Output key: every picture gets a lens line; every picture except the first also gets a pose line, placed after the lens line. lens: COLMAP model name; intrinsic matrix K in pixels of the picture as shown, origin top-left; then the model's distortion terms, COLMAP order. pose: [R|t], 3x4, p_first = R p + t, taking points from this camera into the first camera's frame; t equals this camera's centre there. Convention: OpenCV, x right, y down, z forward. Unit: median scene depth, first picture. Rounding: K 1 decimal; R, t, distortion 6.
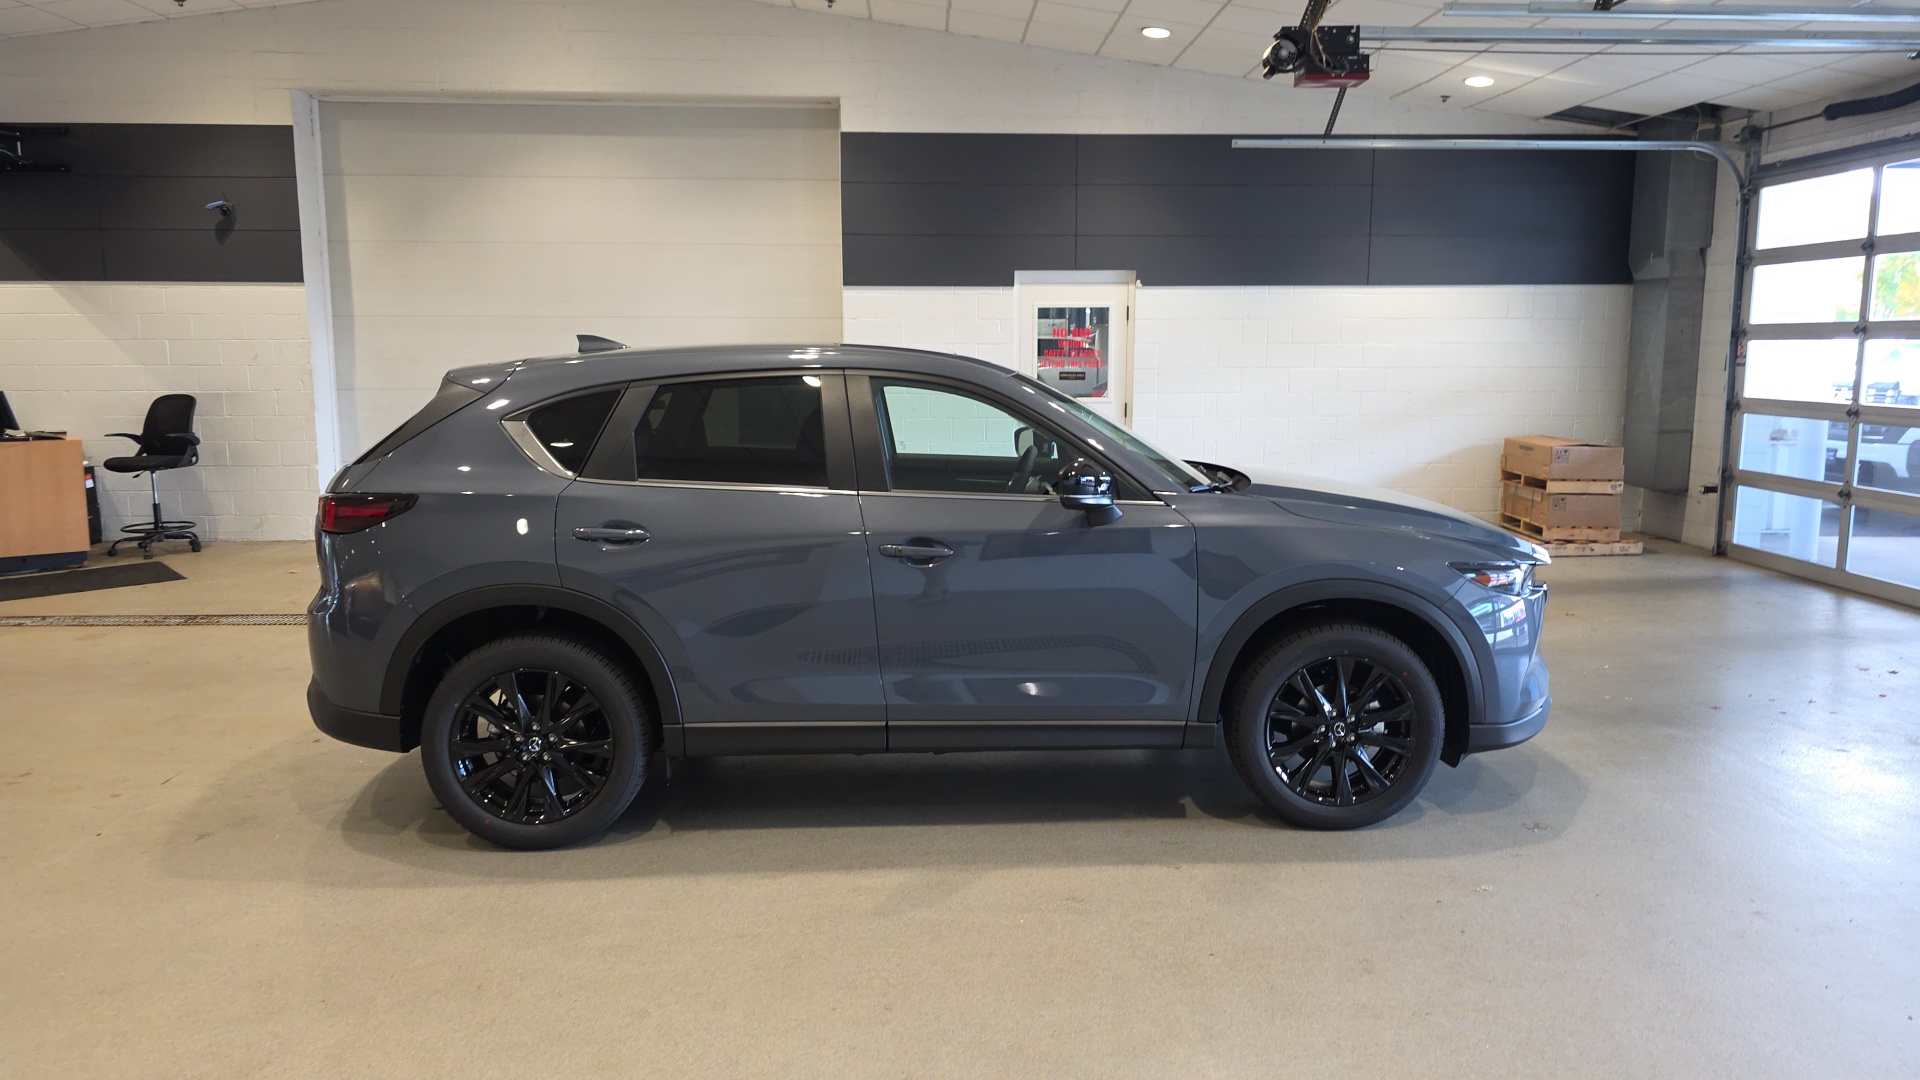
lens RADIAL K [[1286.8, 0, 986.8], [0, 1286.8, 523.9], [0, 0, 1]] dist [0.062927, -0.056601]
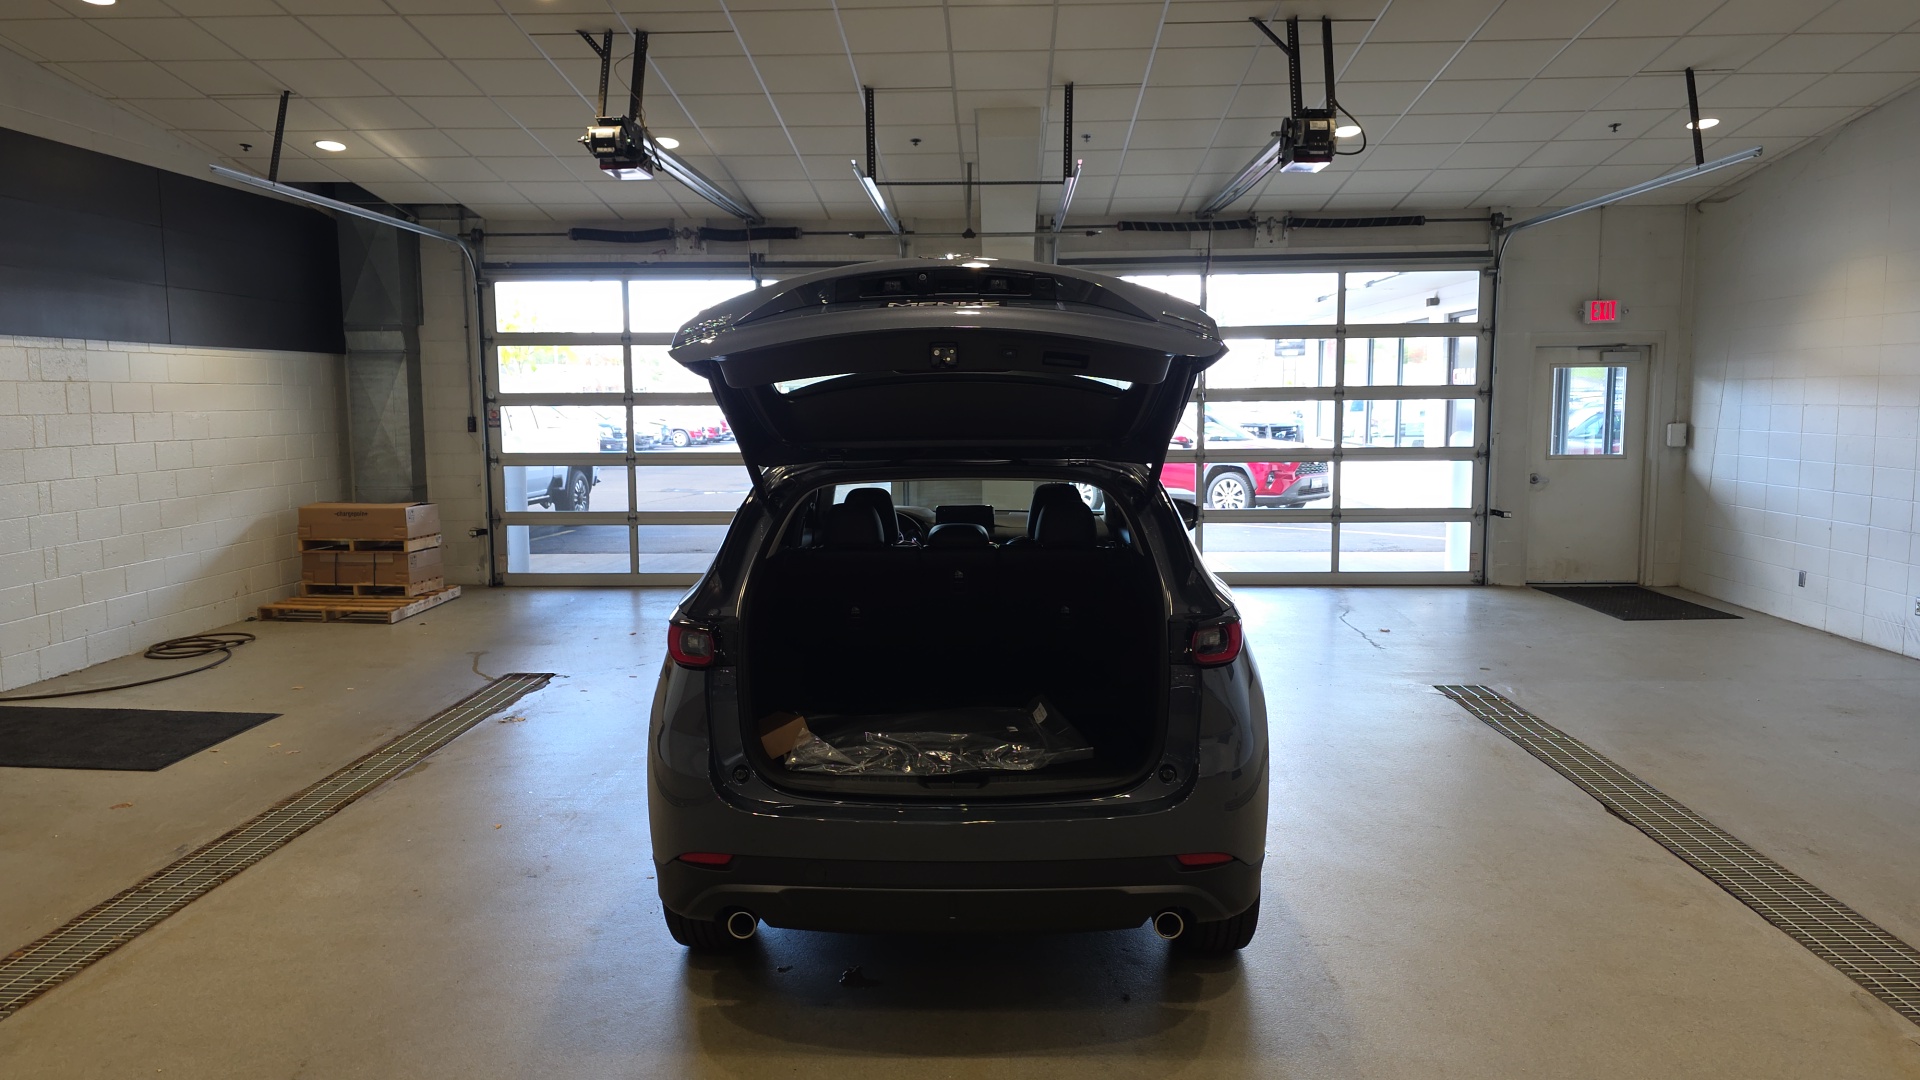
lens RADIAL K [[1286.8, 0, 949.6], [0, 1286.8, 529.4], [0, 0, 1]] dist [0.062927, -0.056601]
pose [[0.092200, -0.105594, 0.990126, -0.572460], [0.144873, 0.985203, 0.091578, -0.076333], [-0.985145, 0.134999, 0.106133, 0.468657]]
